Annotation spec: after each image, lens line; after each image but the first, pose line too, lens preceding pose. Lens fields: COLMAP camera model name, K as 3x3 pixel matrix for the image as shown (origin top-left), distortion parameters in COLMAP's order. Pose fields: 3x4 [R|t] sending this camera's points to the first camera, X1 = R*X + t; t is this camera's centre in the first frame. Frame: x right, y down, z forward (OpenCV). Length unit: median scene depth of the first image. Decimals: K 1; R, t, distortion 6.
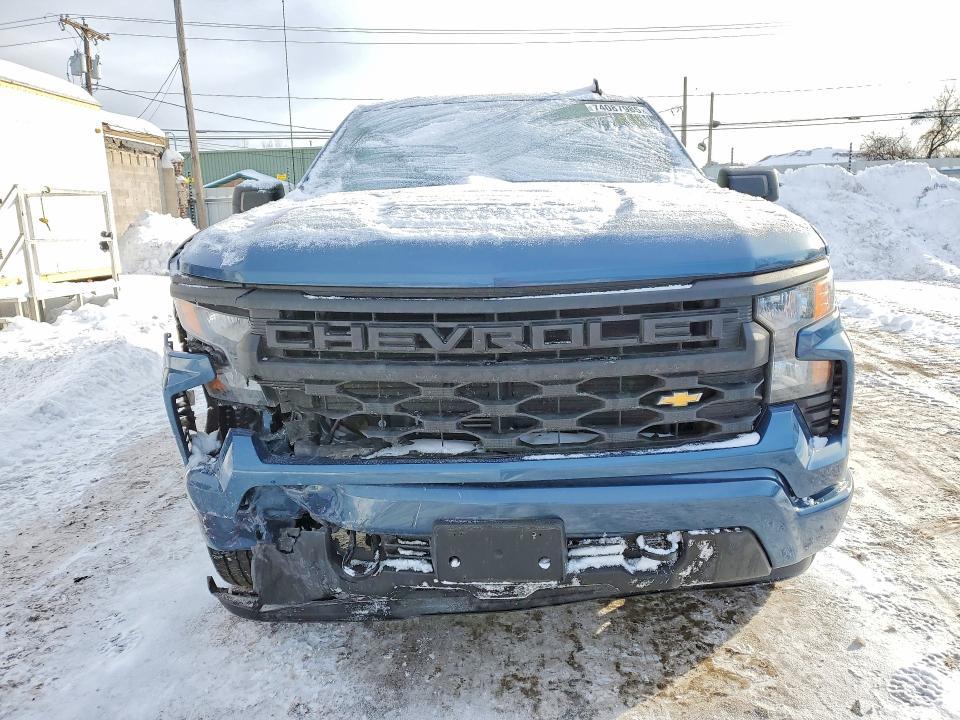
lens RADIAL K [[730.4, 0, 480.6], [0, 730.4, 355.4], [0, 0, 1]] dist [0.021093, -0.000007]
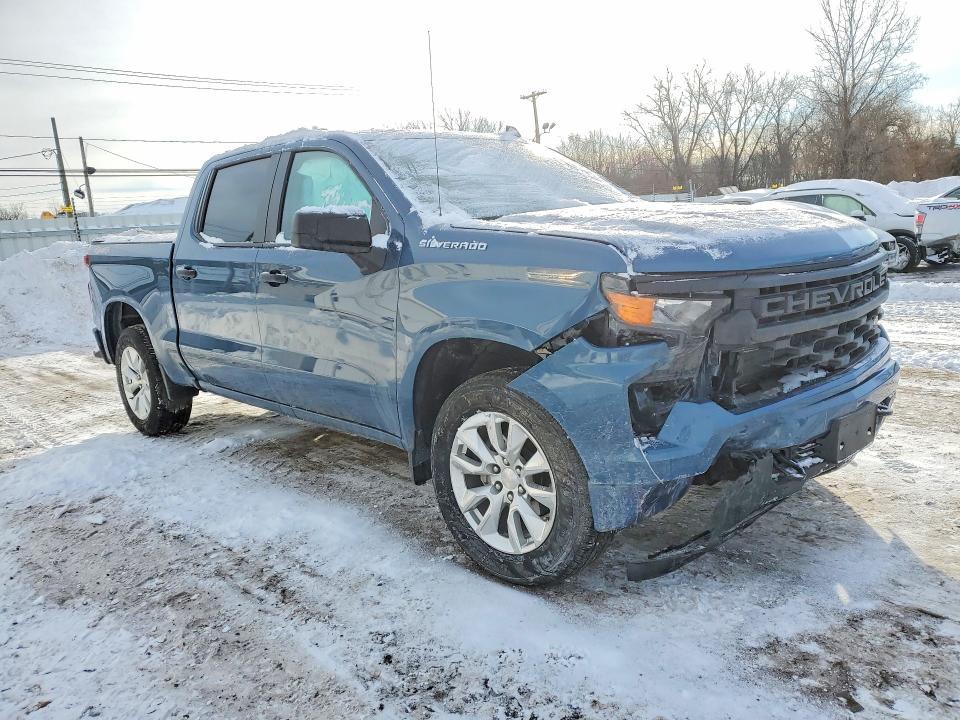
lens RADIAL K [[730.4, 0, 486.4], [0, 730.4, 358.1], [0, 0, 1]] dist [0.021093, -0.000007]
pose [[0.702557, -0.150120, 0.695613, -1.270866], [0.190646, 0.981470, 0.019261, -0.047606], [-0.685614, 0.119084, 0.718159, 0.332327]]
